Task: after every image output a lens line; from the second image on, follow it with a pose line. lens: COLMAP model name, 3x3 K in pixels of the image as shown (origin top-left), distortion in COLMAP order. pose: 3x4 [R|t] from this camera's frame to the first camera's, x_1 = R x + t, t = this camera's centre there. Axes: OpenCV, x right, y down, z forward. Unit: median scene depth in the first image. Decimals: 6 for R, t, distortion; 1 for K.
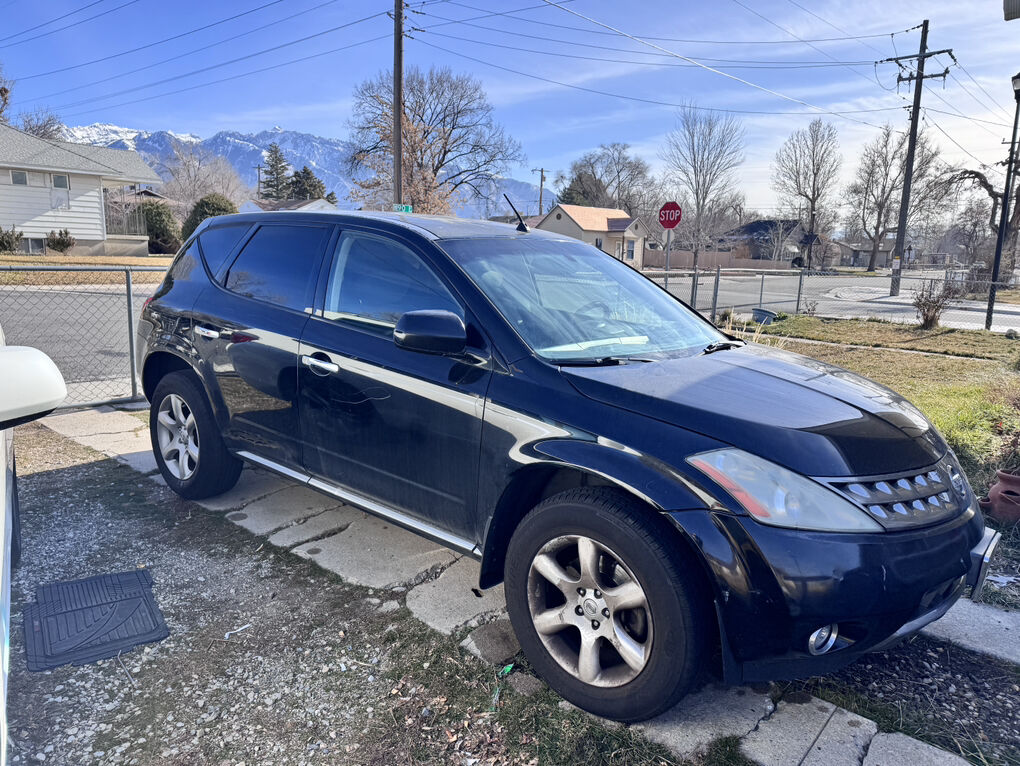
lens RADIAL K [[743.3, 0, 509.0], [0, 743.3, 381.5], [0, 0, 1]] dist [0.027656, -0.031632]
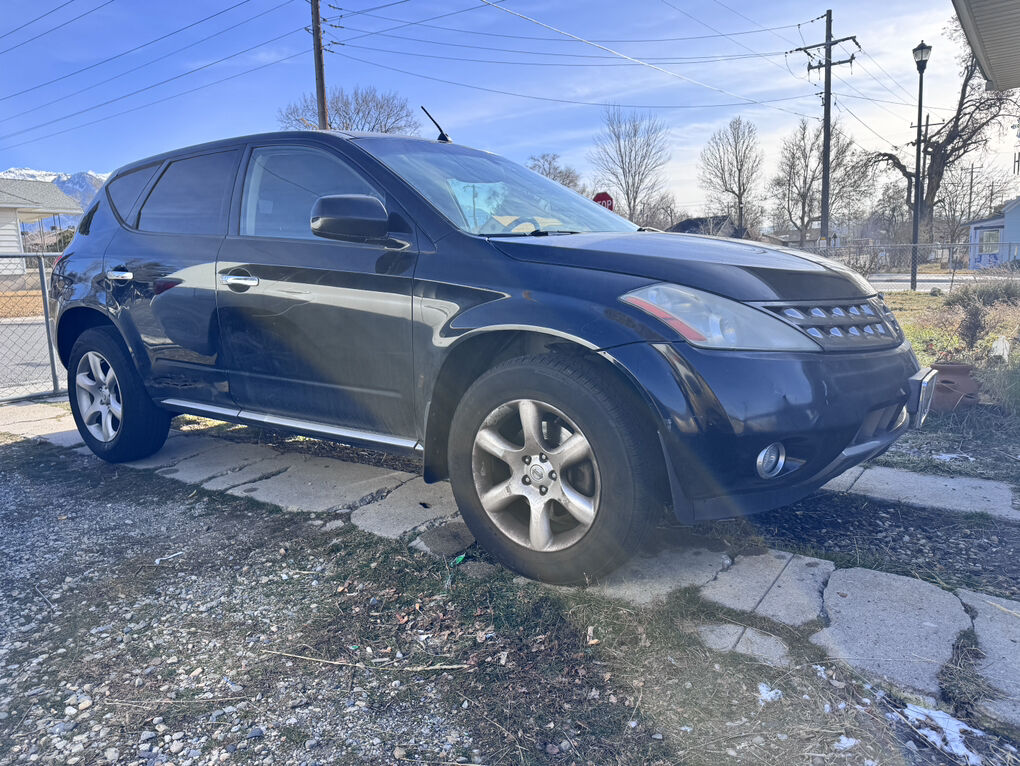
lens RADIAL K [[743.3, 0, 509.4], [0, 743.3, 385.4], [0, 0, 1]] dist [0.027656, -0.031632]
pose [[0.994518, -0.079887, 0.067465, 0.013497], [0.081755, 0.996329, -0.025395, 0.159653], [-0.065188, 0.030771, 0.997398, 0.028696]]
